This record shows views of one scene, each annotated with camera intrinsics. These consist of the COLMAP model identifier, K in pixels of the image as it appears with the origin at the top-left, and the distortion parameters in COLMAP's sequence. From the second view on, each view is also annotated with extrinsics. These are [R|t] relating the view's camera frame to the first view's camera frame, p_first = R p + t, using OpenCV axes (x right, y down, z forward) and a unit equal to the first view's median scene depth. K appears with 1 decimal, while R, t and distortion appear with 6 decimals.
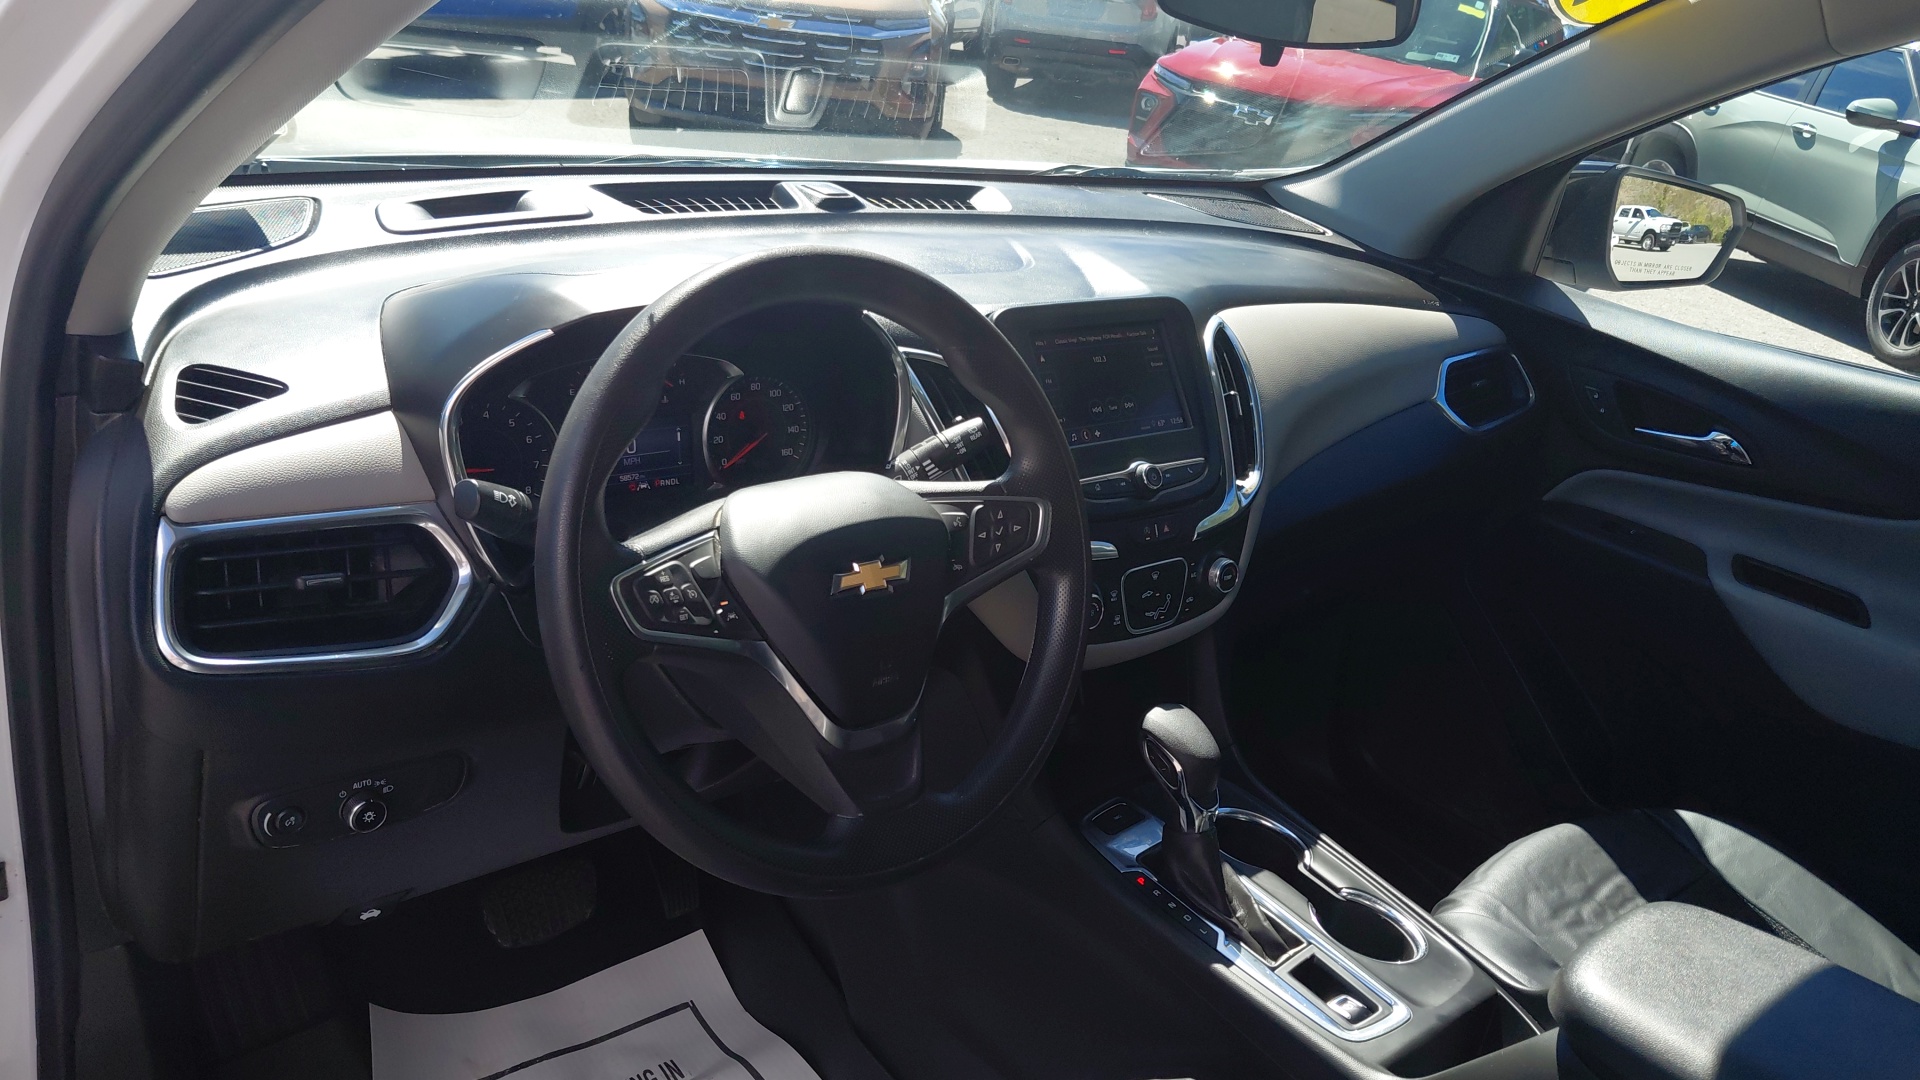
lens RADIAL K [[1411.5, 0, 968.5], [0, 1411.5, 532.1], [0, 0, 1]] dist [0.204331, -0.472290]
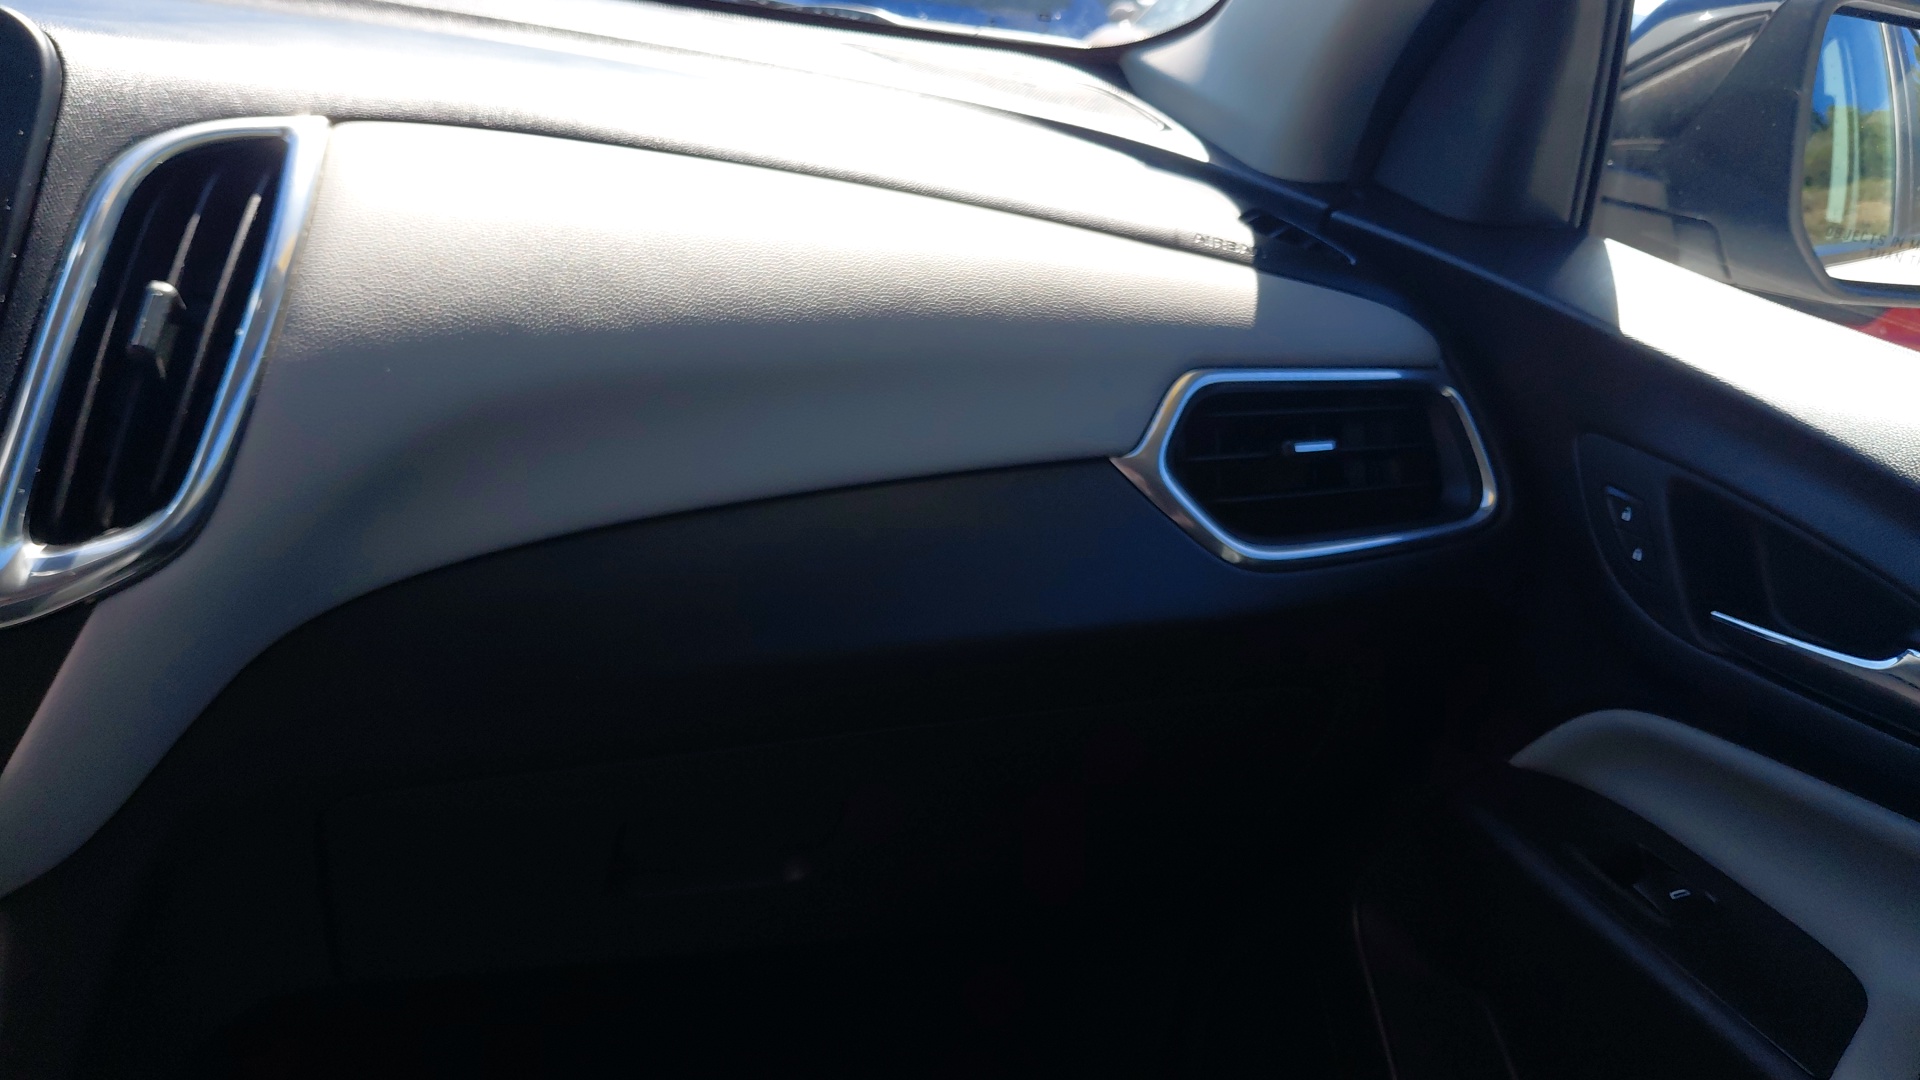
lens RADIAL K [[1449.0, 0, 966.6], [0, 1449.0, 529.7], [0, 0, 1]] dist [0.093633, -0.211553]
pose [[0.937495, 0.142022, -0.317700, 0.656988], [-0.167384, 0.984419, -0.053861, -0.069278], [0.305101, 0.103672, 0.946660, 0.958915]]
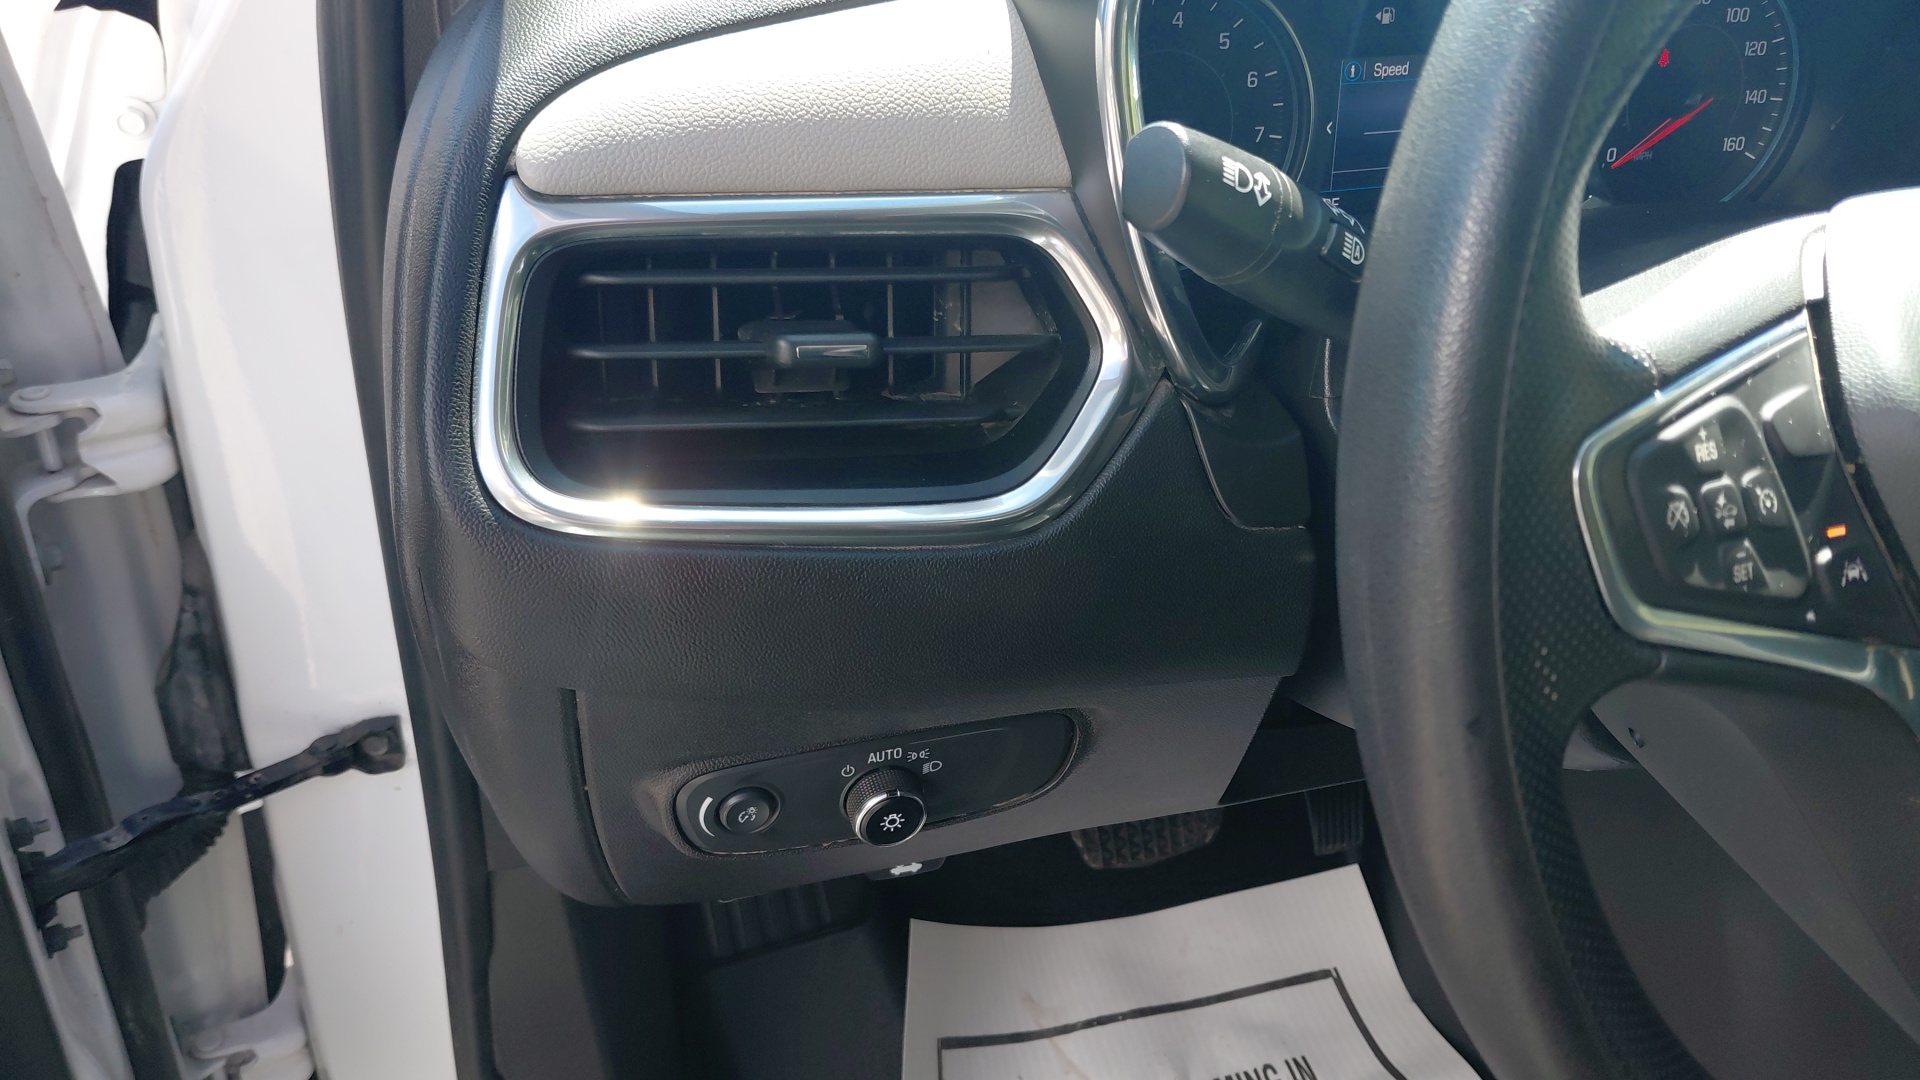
lens RADIAL K [[1449.0, 0, 966.6], [0, 1449.0, 529.7], [0, 0, 1]] dist [0.093633, -0.211553]
pose [[0.916863, 0.143641, -0.372464, -0.188462], [-0.078014, 0.979504, 0.185706, 0.000889], [0.391505, -0.141210, 0.909277, 0.487516]]
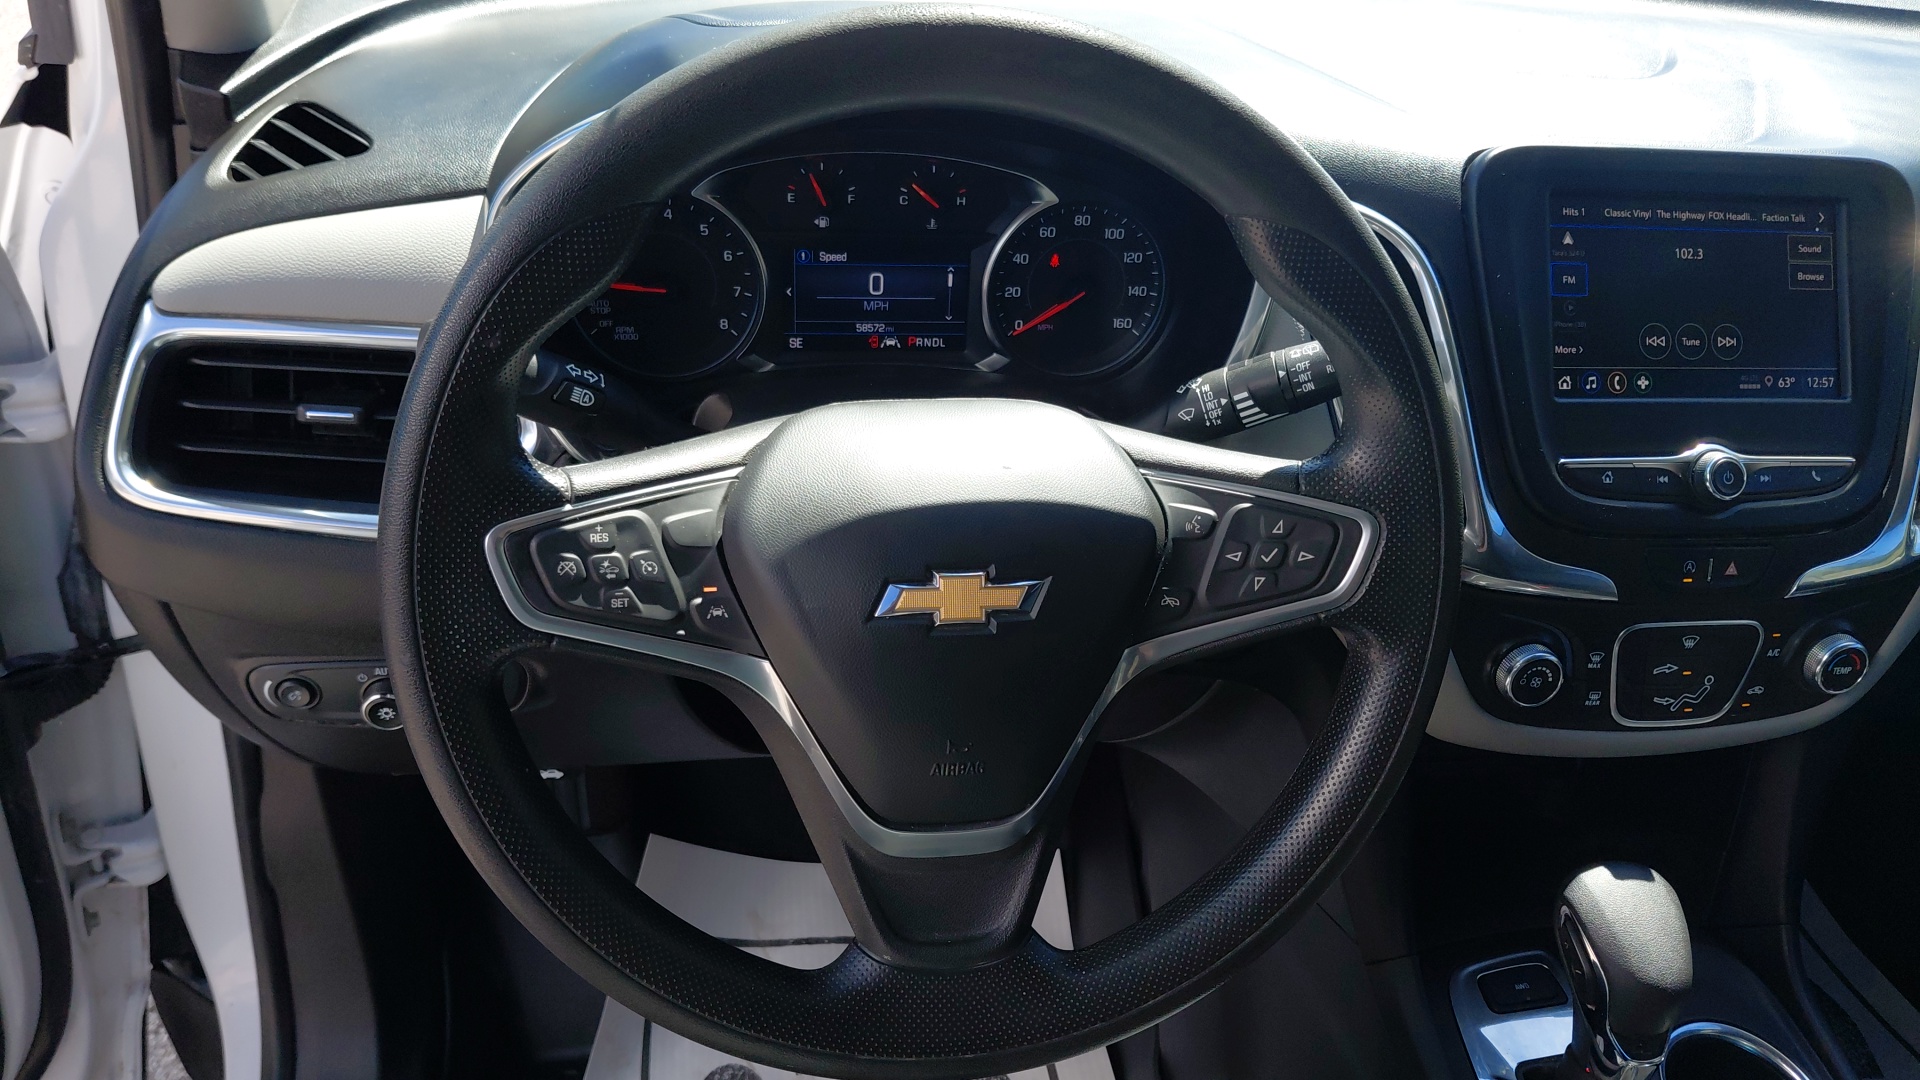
lens RADIAL K [[1449.0, 0, 966.6], [0, 1449.0, 529.7], [0, 0, 1]] dist [0.093633, -0.211553]
pose [[0.854352, 0.248155, -0.456619, 0.170786], [-0.173515, 0.964419, 0.199471, -0.099483], [0.489872, -0.091188, 0.867012, 0.406419]]
